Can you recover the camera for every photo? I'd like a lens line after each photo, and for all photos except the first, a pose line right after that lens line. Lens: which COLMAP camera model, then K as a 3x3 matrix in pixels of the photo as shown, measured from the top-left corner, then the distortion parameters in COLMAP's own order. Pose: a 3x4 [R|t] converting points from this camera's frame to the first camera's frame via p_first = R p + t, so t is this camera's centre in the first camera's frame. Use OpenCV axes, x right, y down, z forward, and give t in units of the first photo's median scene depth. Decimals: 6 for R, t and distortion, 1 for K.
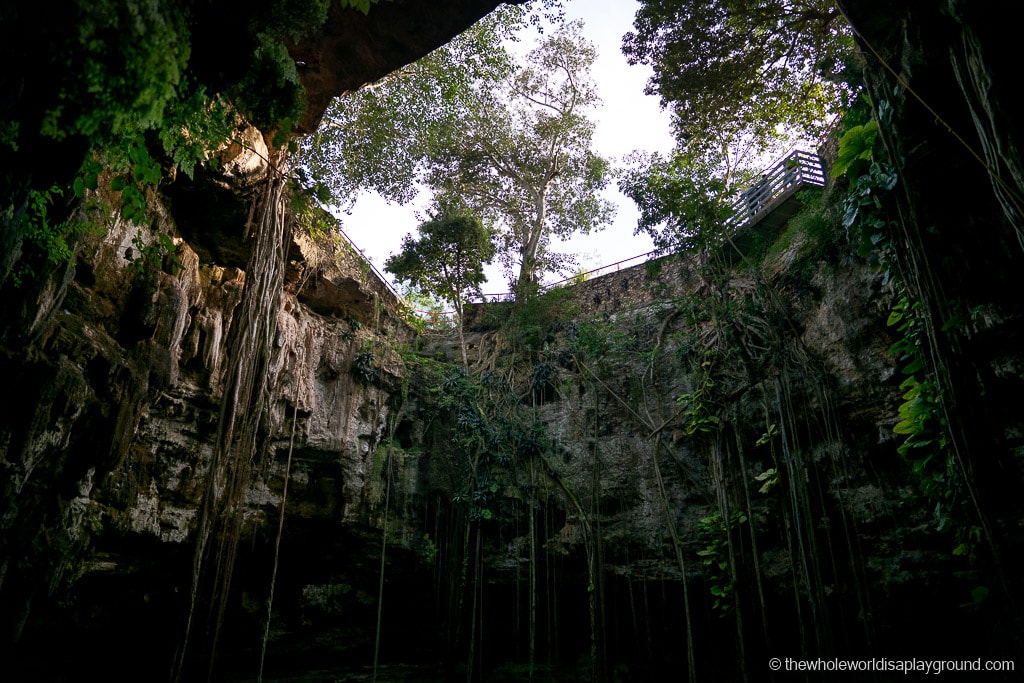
lens RADIAL K [[670.5, 0, 517.7], [0, 670.5, 338.2], [0, 0, 1]] dist [-0.015568, 0.009153]
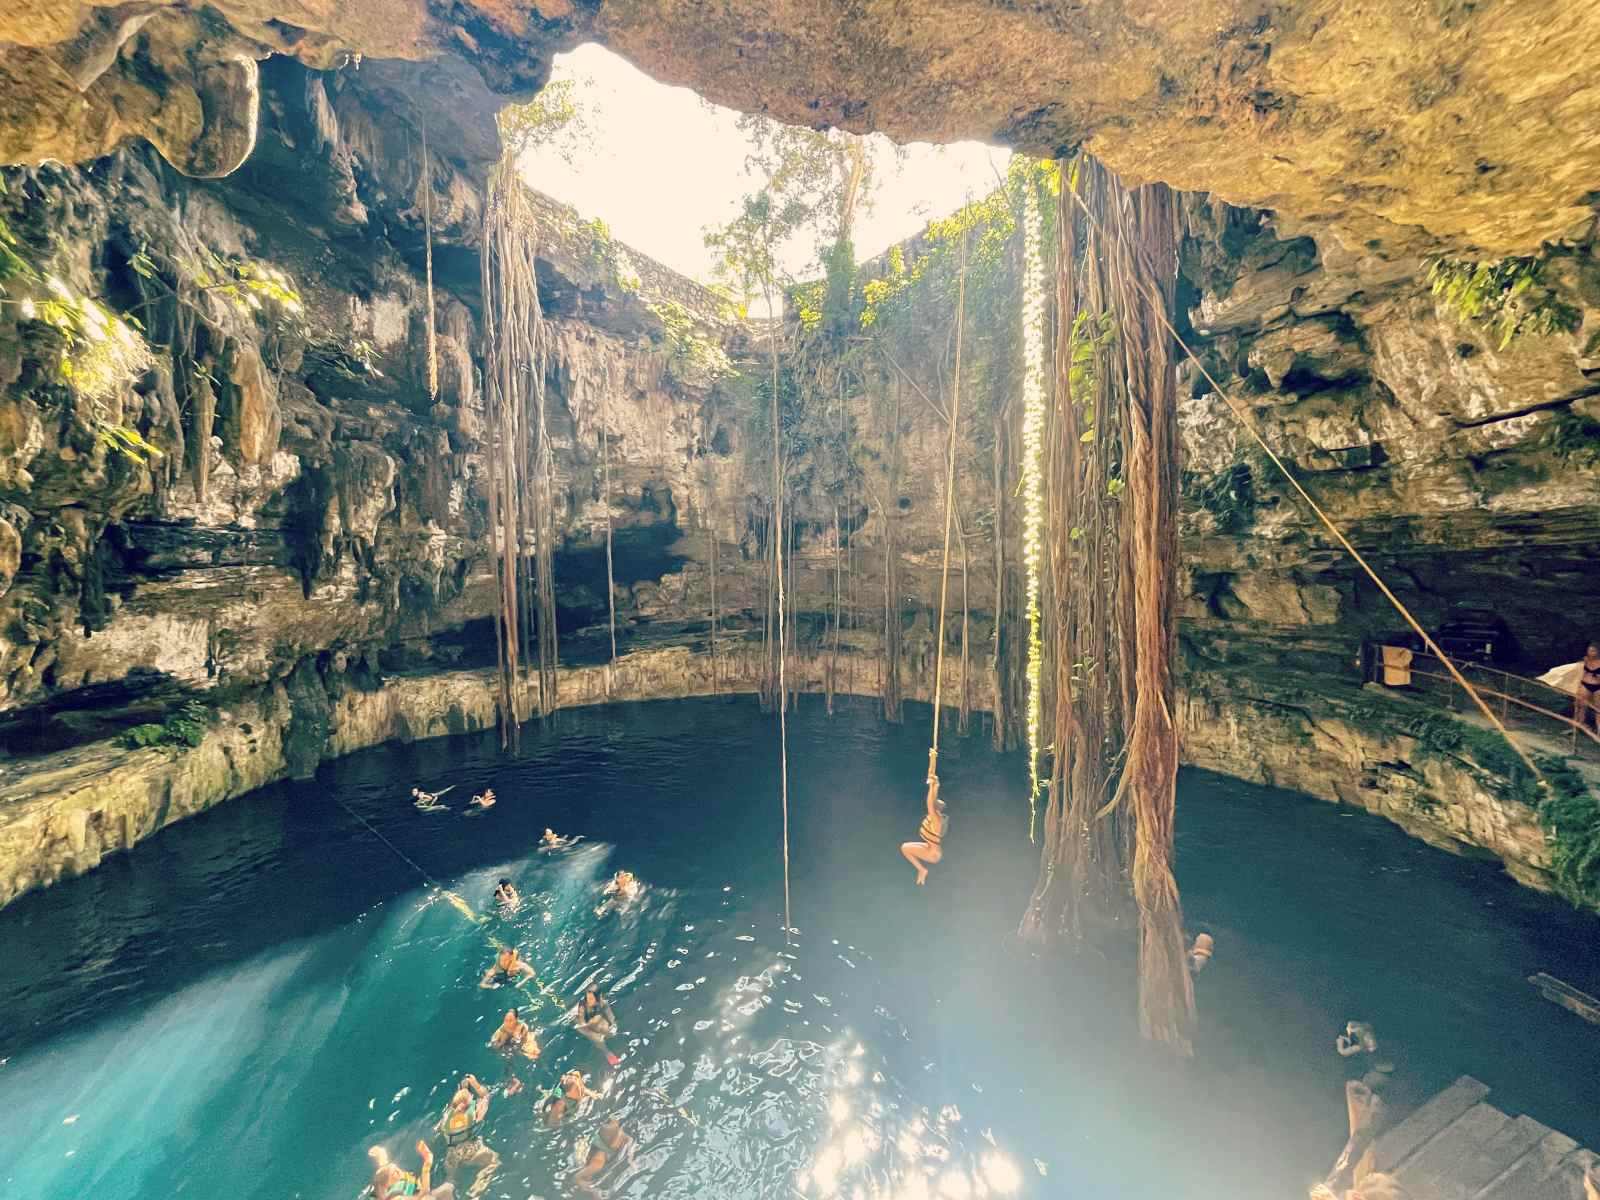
lens RADIAL K [[648.6, 0, 788.2], [0, 648.6, 606.9], [0, 0, 1]] dist [0.000191, 0.000018]
pose [[0.952846, -0.003447, -0.303434, 0.263267], [0.143540, 0.886114, 0.440679, -0.067977], [0.267359, -0.463454, 0.844825, 0.036114]]
